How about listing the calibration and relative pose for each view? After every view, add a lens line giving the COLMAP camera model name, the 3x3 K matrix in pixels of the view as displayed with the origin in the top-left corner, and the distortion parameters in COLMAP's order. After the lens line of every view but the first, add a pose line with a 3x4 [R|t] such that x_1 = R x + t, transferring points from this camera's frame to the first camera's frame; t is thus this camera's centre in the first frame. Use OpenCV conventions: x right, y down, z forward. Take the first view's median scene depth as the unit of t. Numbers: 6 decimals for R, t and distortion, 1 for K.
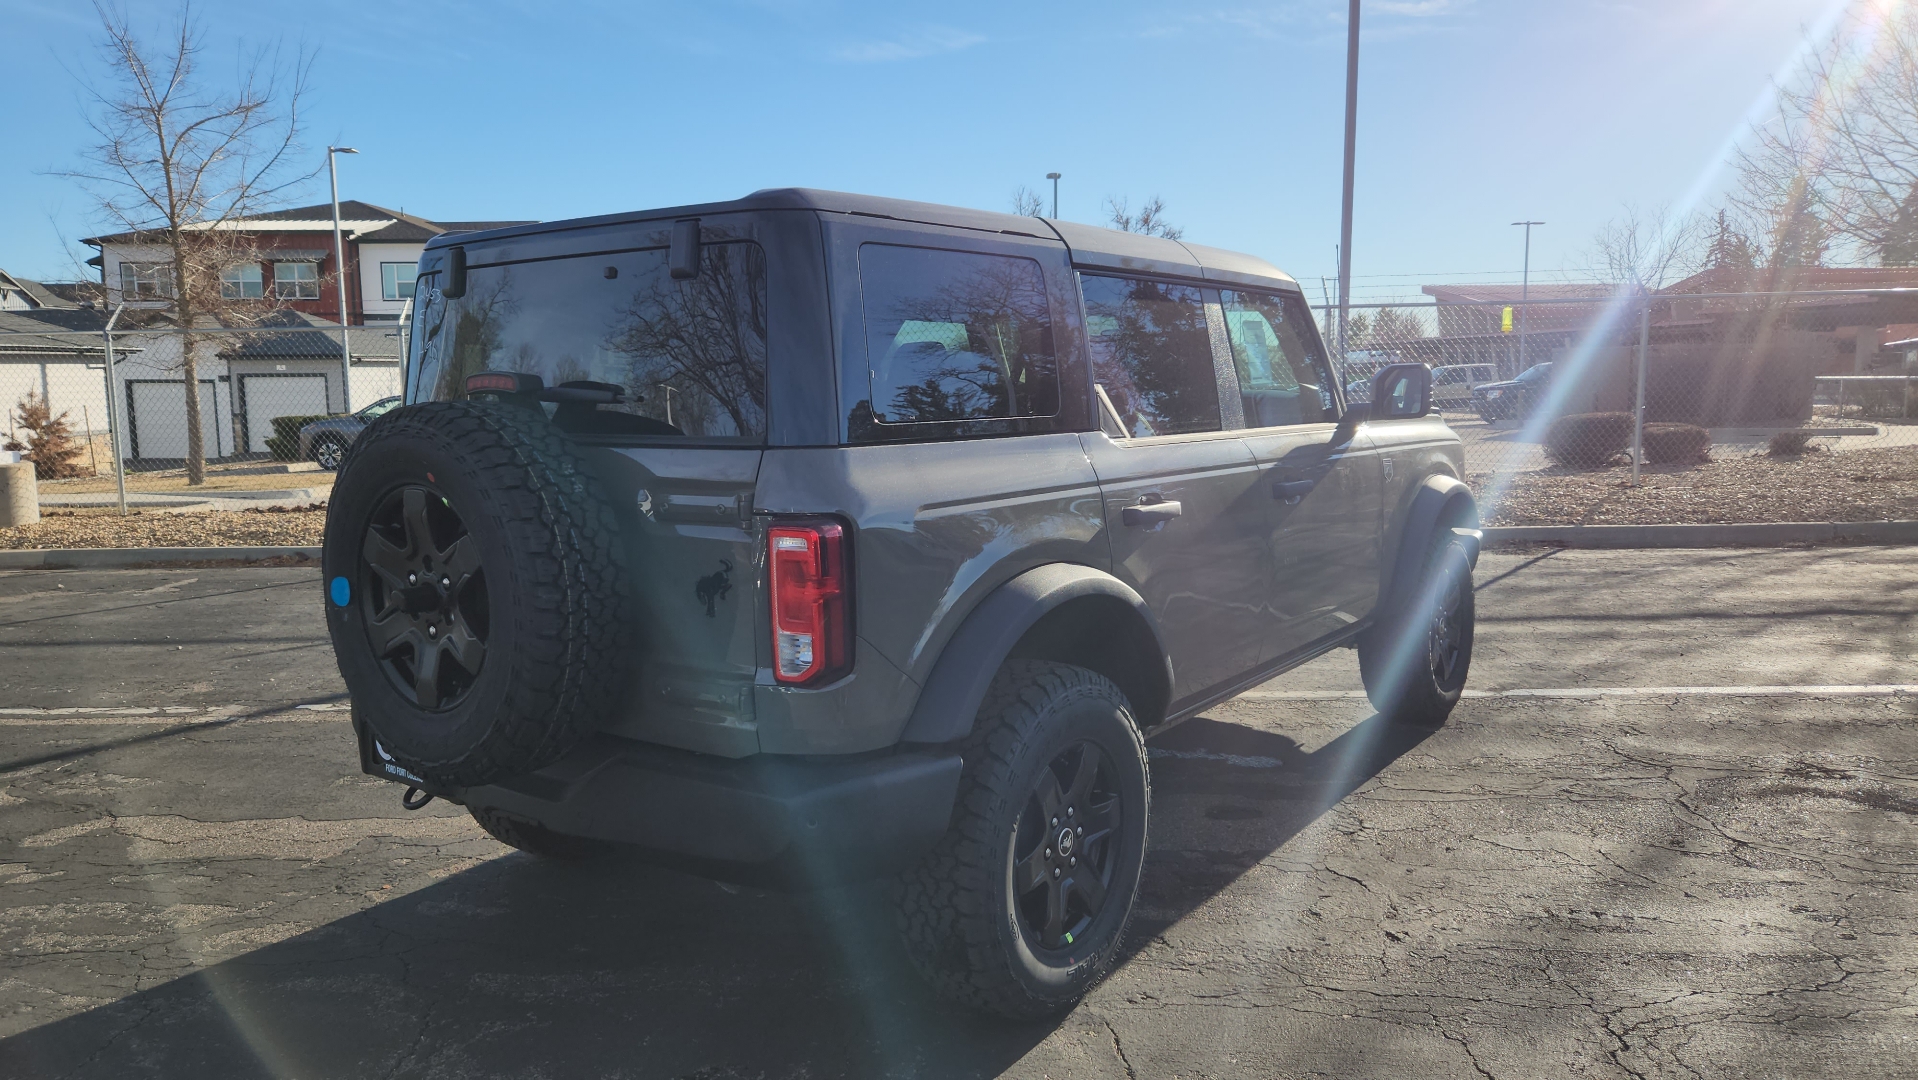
lens RADIAL K [[1282.3, 0, 917.3], [0, 1282.3, 519.2], [0, 0, 1]] dist [0.072312, -0.059643]
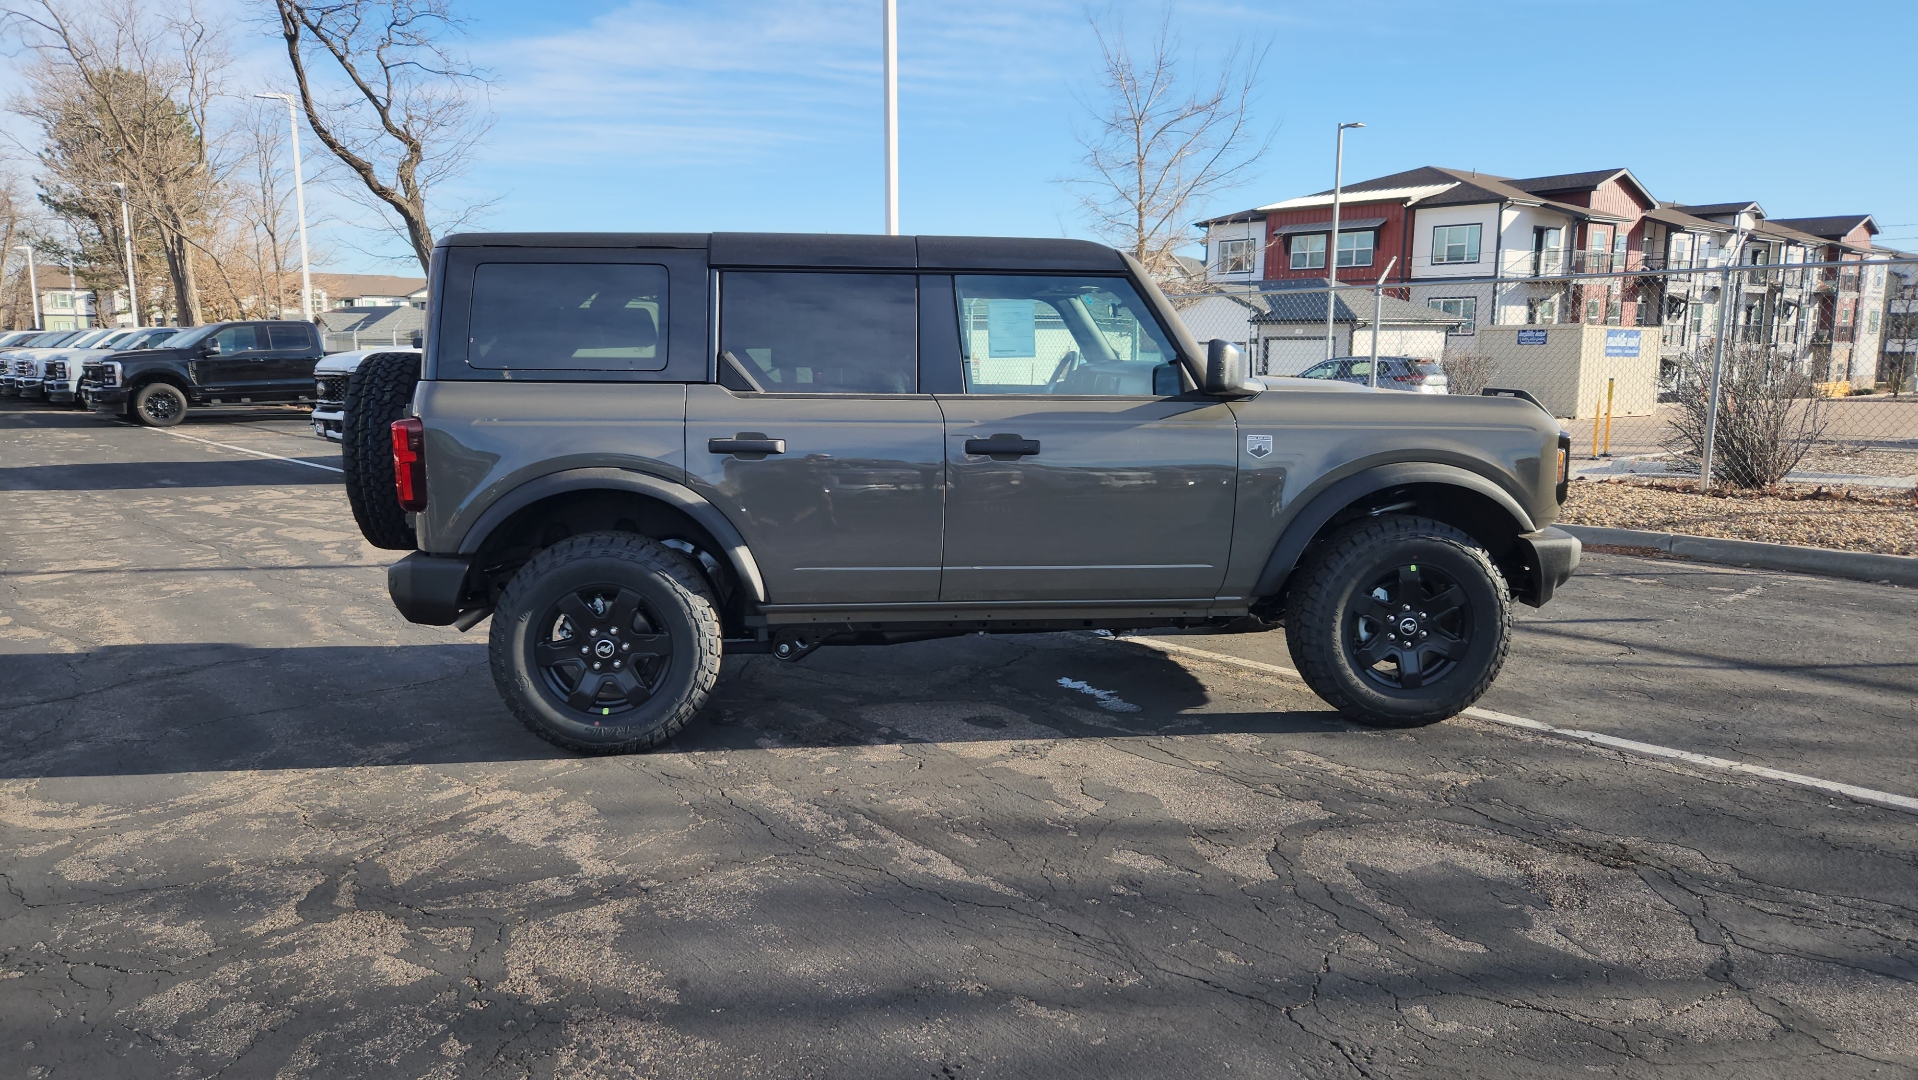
lens RADIAL K [[1282.3, 0, 914.9], [0, 1282.3, 531.2], [0, 0, 1]] dist [0.072312, -0.059643]
pose [[0.678455, 0.119034, -0.724934, 0.717200], [-0.091772, 0.992789, 0.077128, -0.020400], [0.728887, 0.014201, 0.684486, 0.105679]]
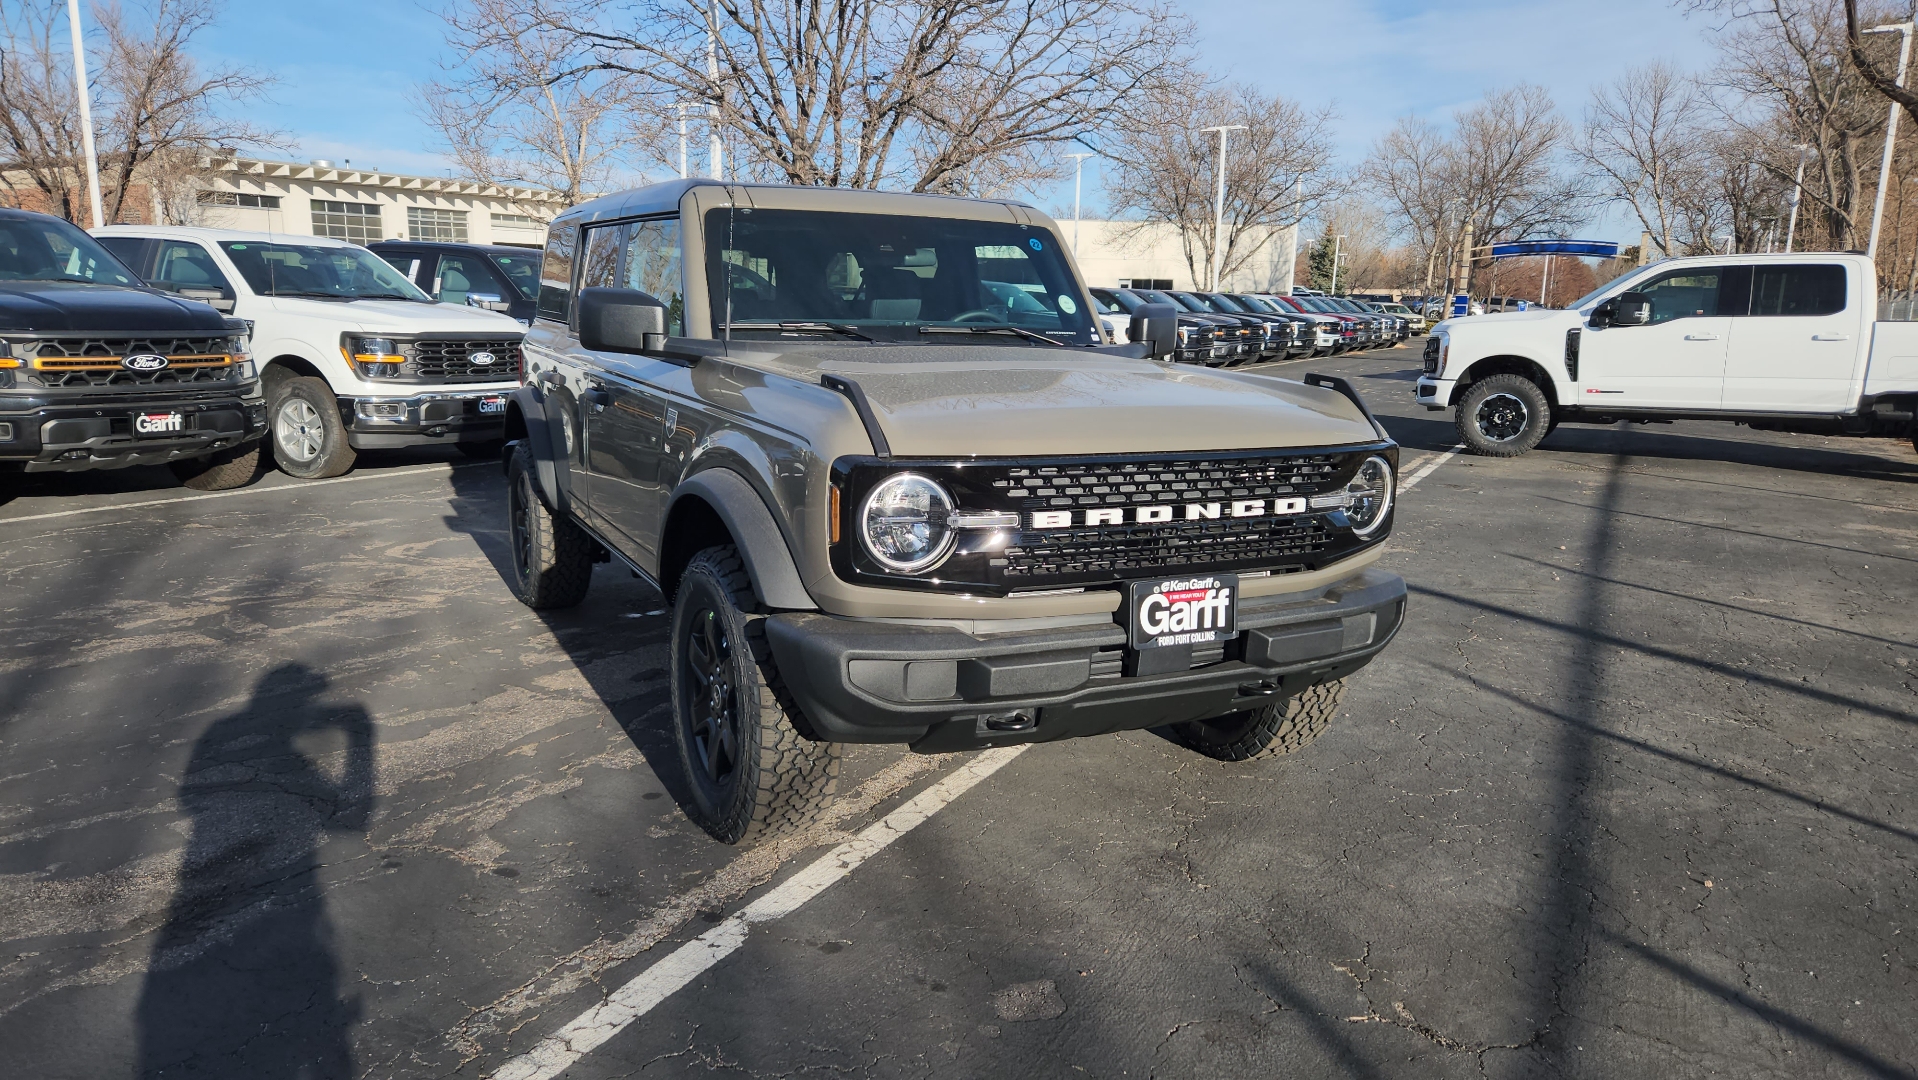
lens RADIAL K [[1281.5, 0, 938.7], [0, 1281.5, 552.1], [0, 0, 1]] dist [0.070439, -0.054839]
pose [[-0.435208, 0.179843, -0.882185, 0.799255], [-0.116100, 0.960455, 0.253074, -0.144741], [0.892813, 0.212561, -0.397118, 1.171416]]
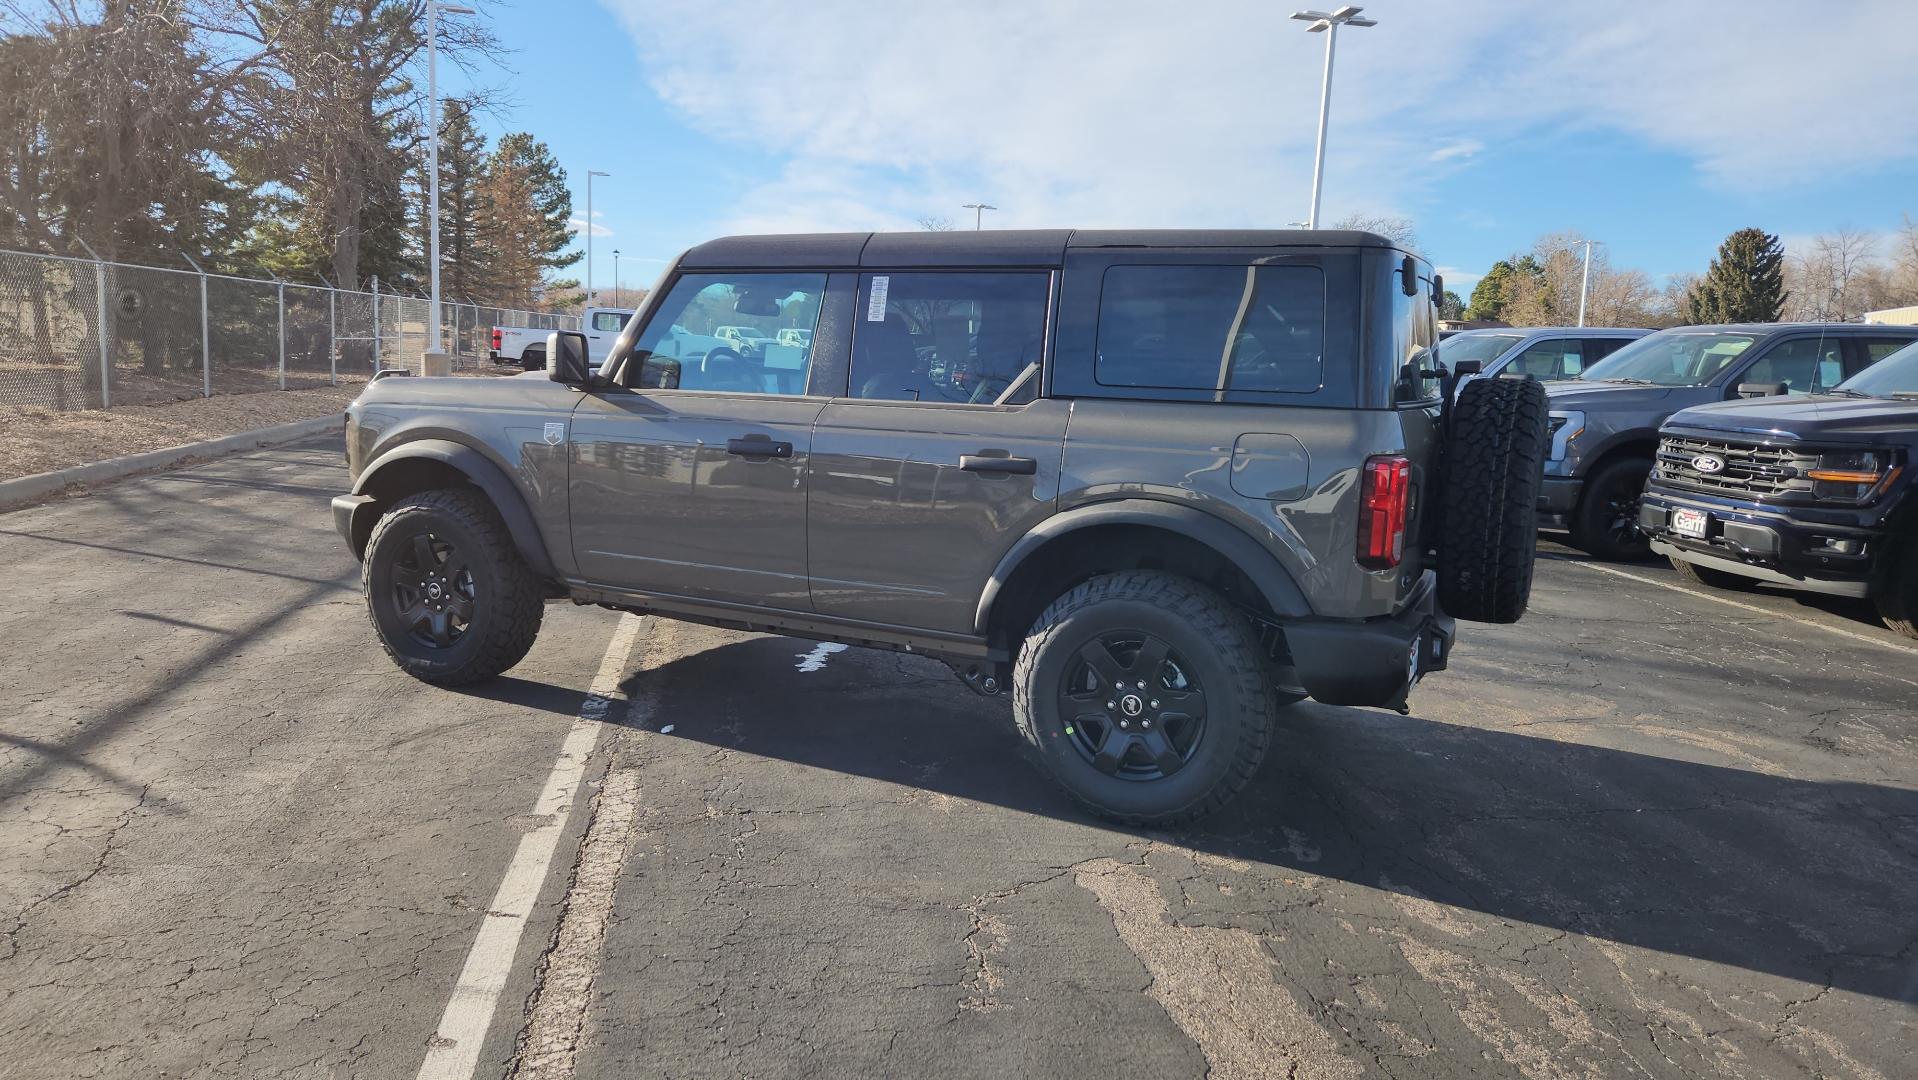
lens RADIAL K [[1280.1, 0, 943.3], [0, 1280.1, 533.3], [0, 0, 1]] dist [0.074300, -0.056960]
pose [[-0.196086, -0.128338, 0.972152, -0.789731], [0.074347, 0.986599, 0.145241, -0.082682], [-0.977764, 0.100757, -0.183916, 0.880171]]
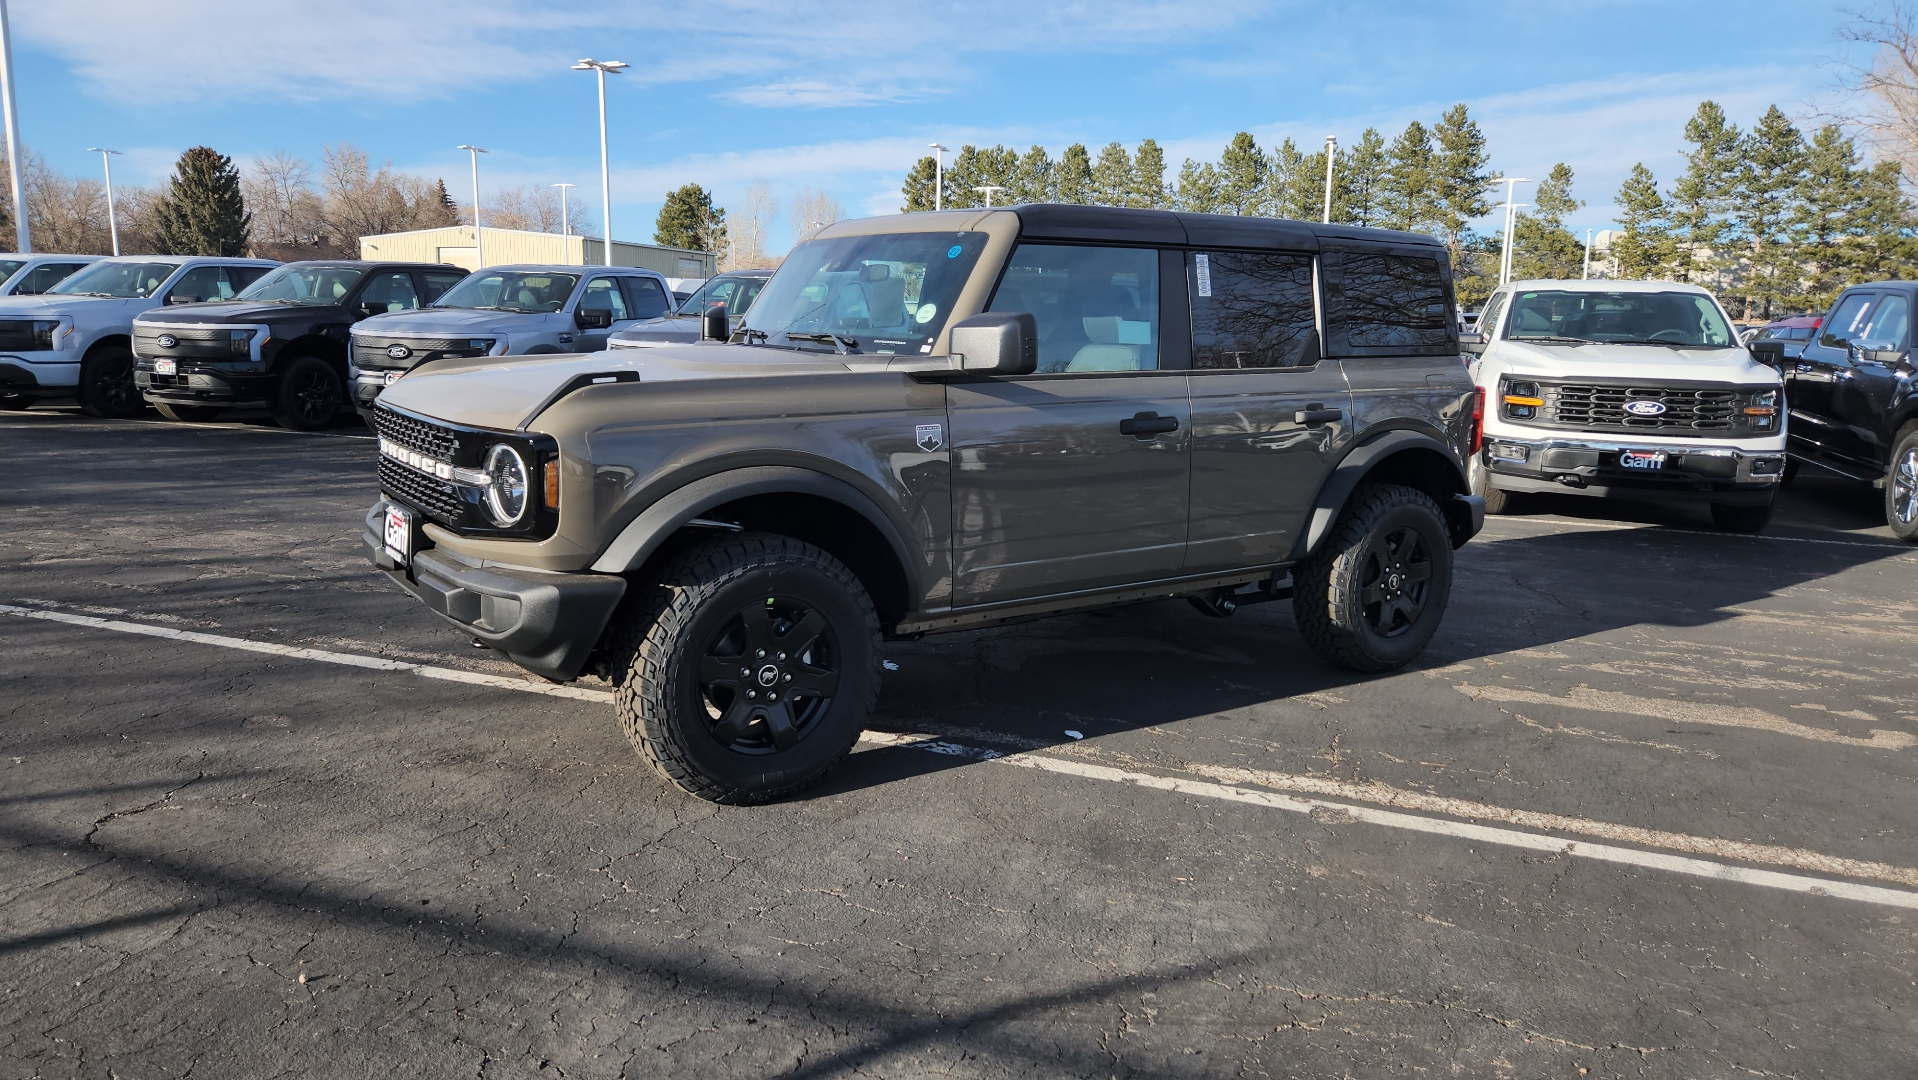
lens RADIAL K [[1281.5, 0, 924.8], [0, 1281.5, 517.4], [0, 0, 1]] dist [0.070439, -0.054839]
pose [[-0.953276, -0.052670, 0.297475, -0.138708], [0.025762, 0.966925, 0.253755, -0.172613], [-0.301002, 0.249562, -0.920390, 1.584761]]
